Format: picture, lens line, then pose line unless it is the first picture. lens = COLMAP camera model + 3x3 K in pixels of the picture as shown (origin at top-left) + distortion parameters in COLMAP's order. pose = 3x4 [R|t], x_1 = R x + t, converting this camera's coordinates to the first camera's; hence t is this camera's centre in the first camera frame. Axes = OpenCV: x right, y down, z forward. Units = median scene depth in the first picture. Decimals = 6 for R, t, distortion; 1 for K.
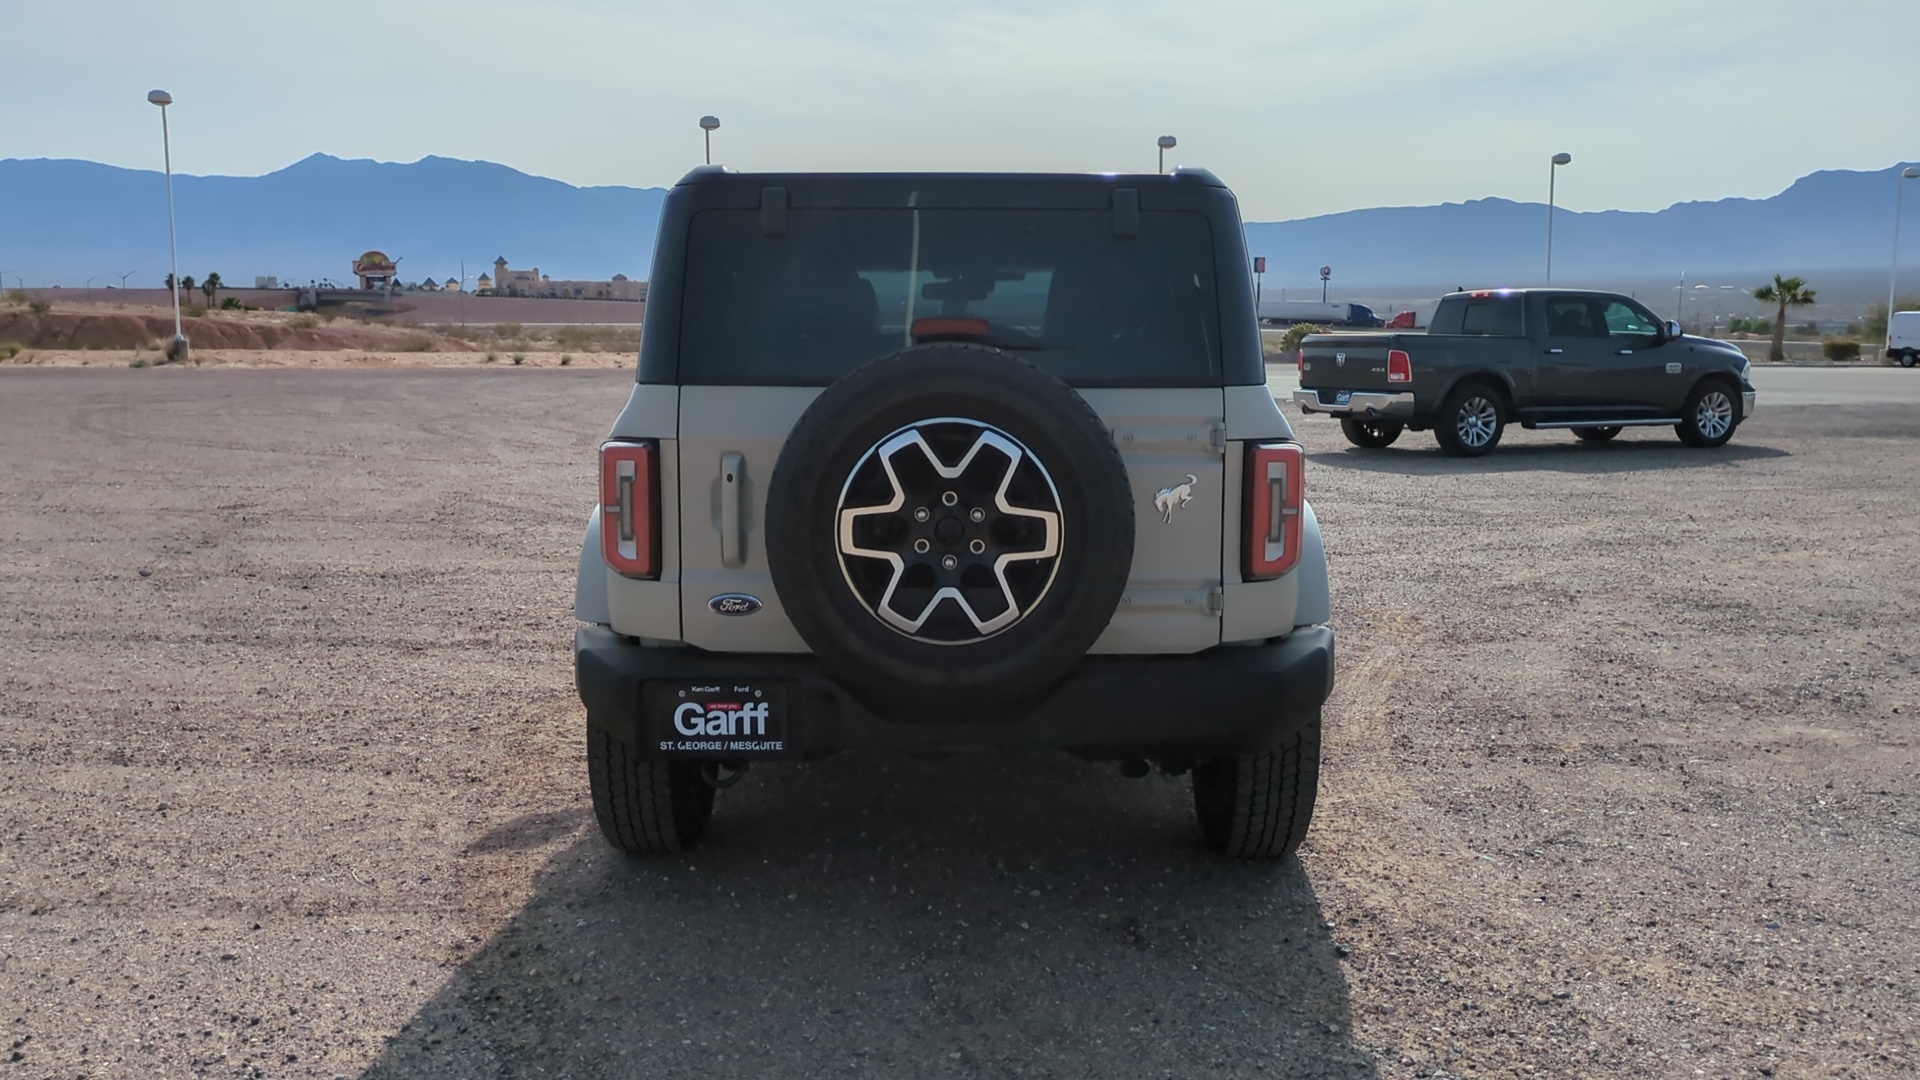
lens RADIAL K [[1655.8, 0, 979.8], [0, 1655.8, 553.0], [0, 0, 1]] dist [0.065230, -0.062297]
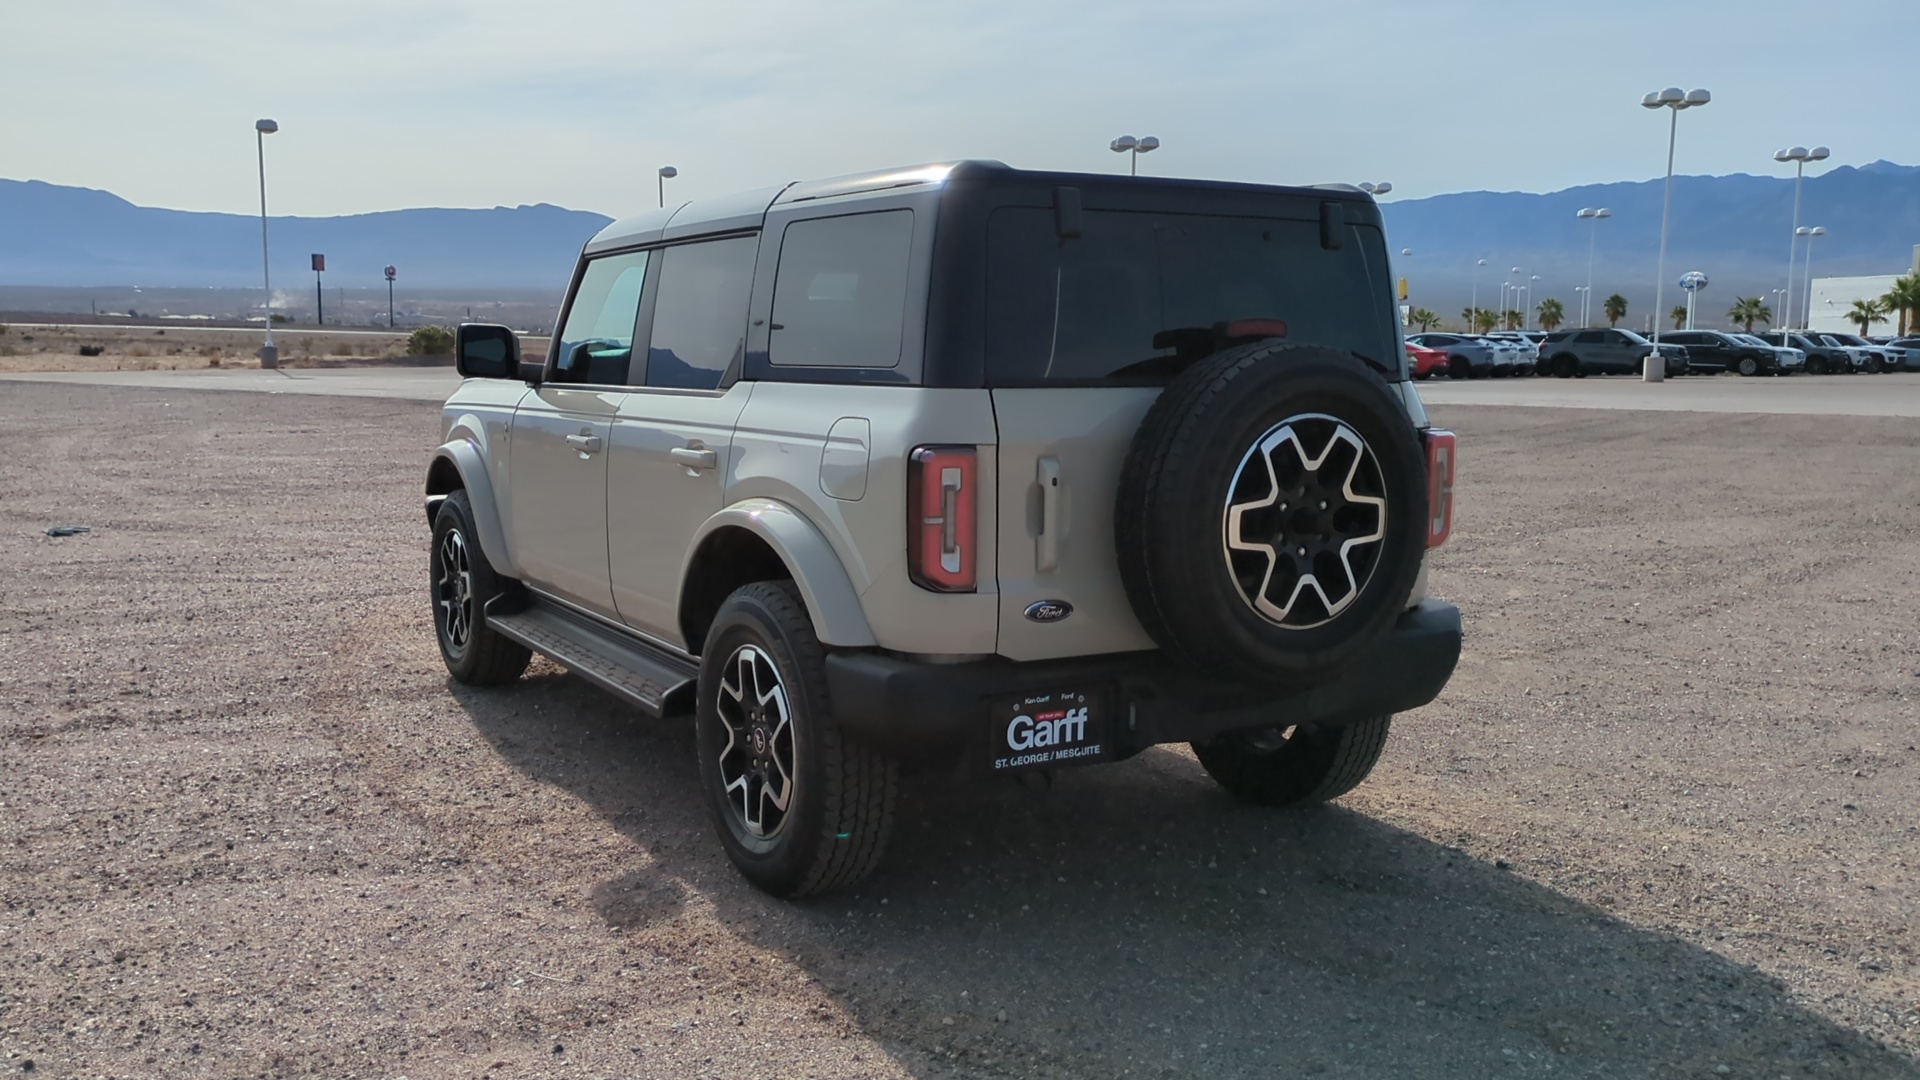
lens RADIAL K [[1655.8, 0, 964.0], [0, 1655.8, 539.2], [0, 0, 1]] dist [0.065230, -0.062297]
pose [[0.851983, -0.060408, 0.520073, -0.699283], [0.065671, 0.997807, 0.008315, -0.022791], [-0.519434, 0.027070, 0.854082, 0.190670]]
